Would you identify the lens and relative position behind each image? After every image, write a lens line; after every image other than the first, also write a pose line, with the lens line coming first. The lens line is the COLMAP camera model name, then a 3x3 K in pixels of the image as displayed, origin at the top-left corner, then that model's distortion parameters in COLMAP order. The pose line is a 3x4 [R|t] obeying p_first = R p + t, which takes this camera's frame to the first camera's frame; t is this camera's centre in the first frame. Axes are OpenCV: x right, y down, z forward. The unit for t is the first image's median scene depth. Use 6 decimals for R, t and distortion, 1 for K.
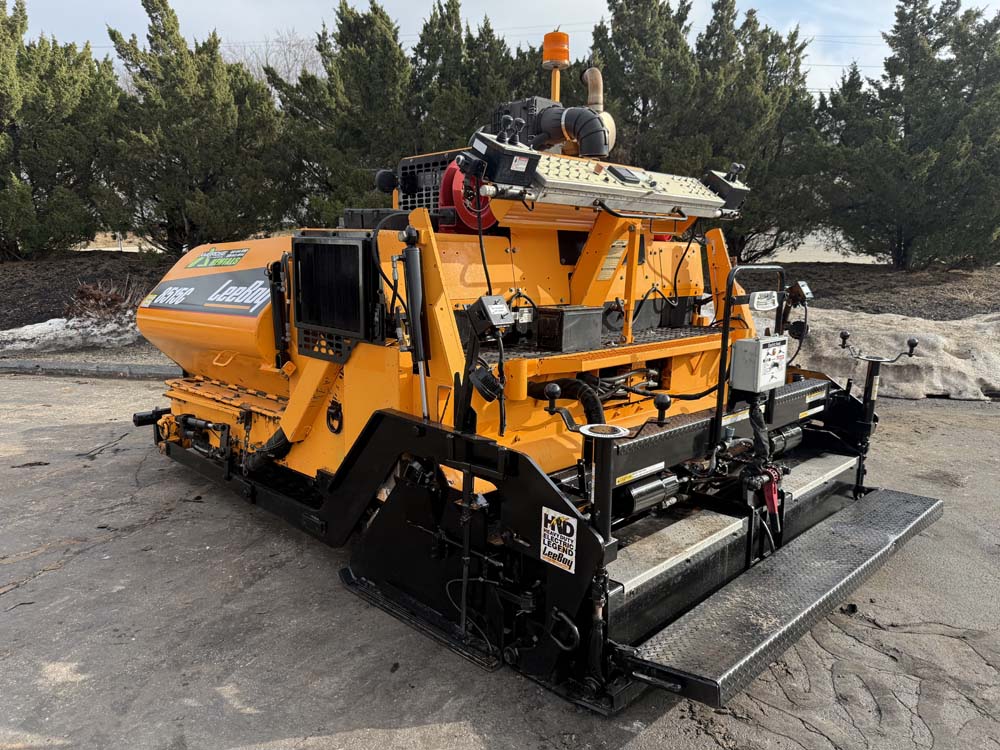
lens RADIAL K [[694.1, 0, 500.0], [0, 694.1, 375.0], [0, 0, 1]] dist [-0.010199, 0.002614]
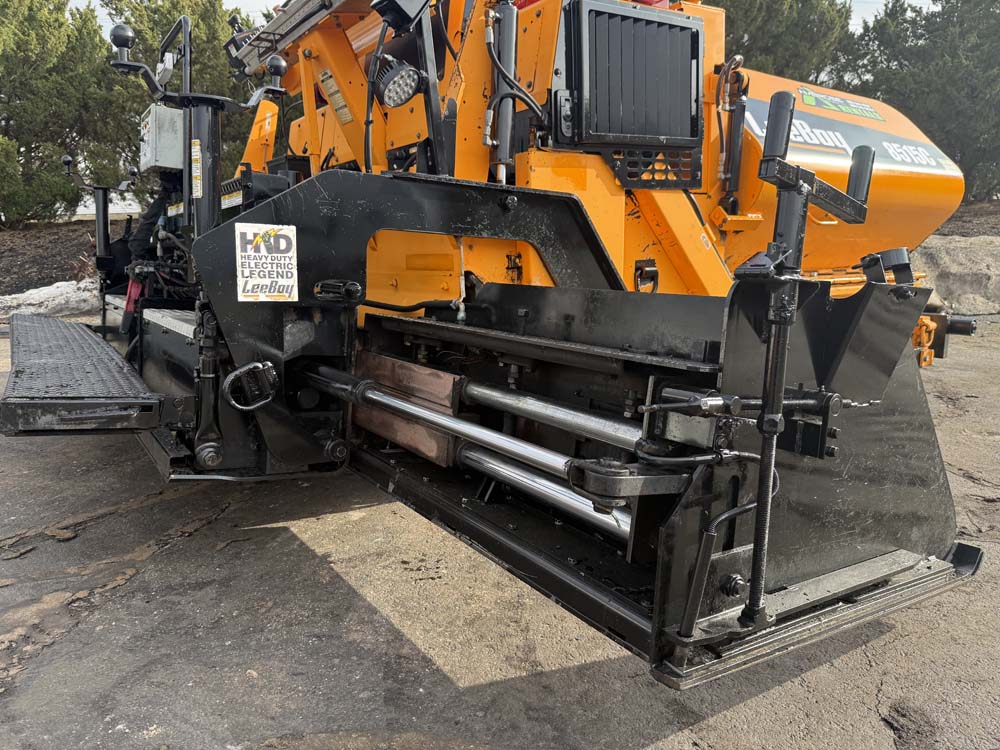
lens RADIAL K [[697.3, 0, 500.4], [0, 697.3, 370.0], [0, 0, 1]] dist [-0.011006, 0.001406]
pose [[0.997812, -0.048653, 0.044774, -0.113223], [0.048271, 0.998789, 0.009559, 0.042347], [-0.045185, -0.007376, 0.998951, 0.078020]]
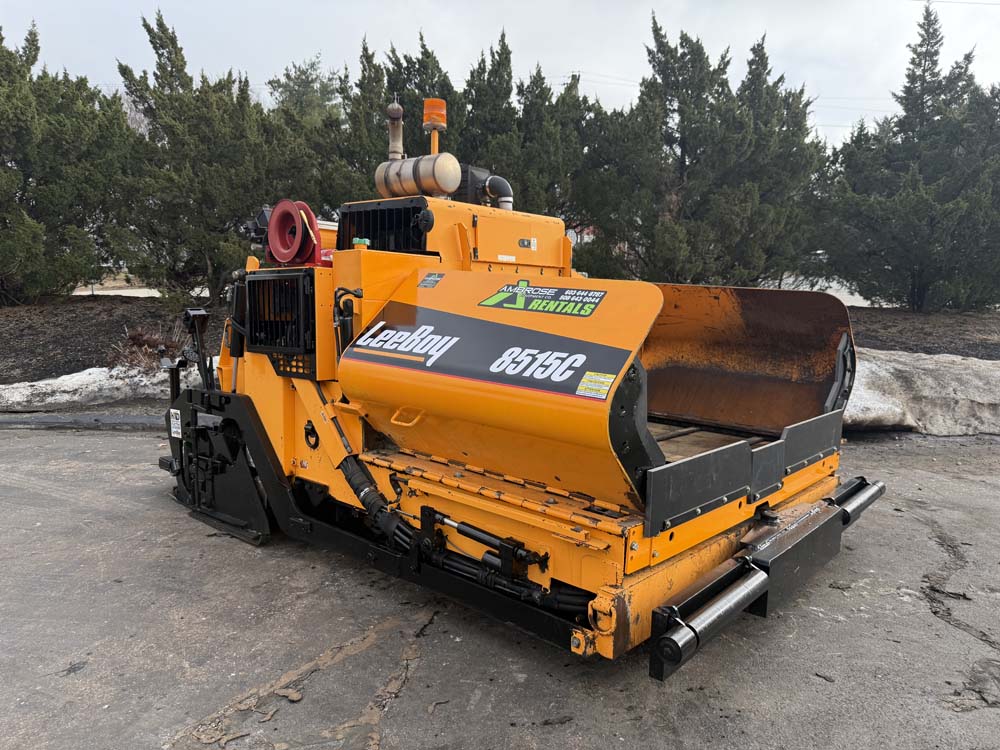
lens RADIAL K [[691.9, 0, 502.9], [0, 691.9, 375.8], [0, 0, 1]] dist [0.002985, -0.012372]
pose [[0.994328, -0.012603, 0.105608, -0.173250], [0.019279, 0.997863, -0.062433, -0.003165], [-0.104595, 0.064115, 0.992446, 0.032134]]
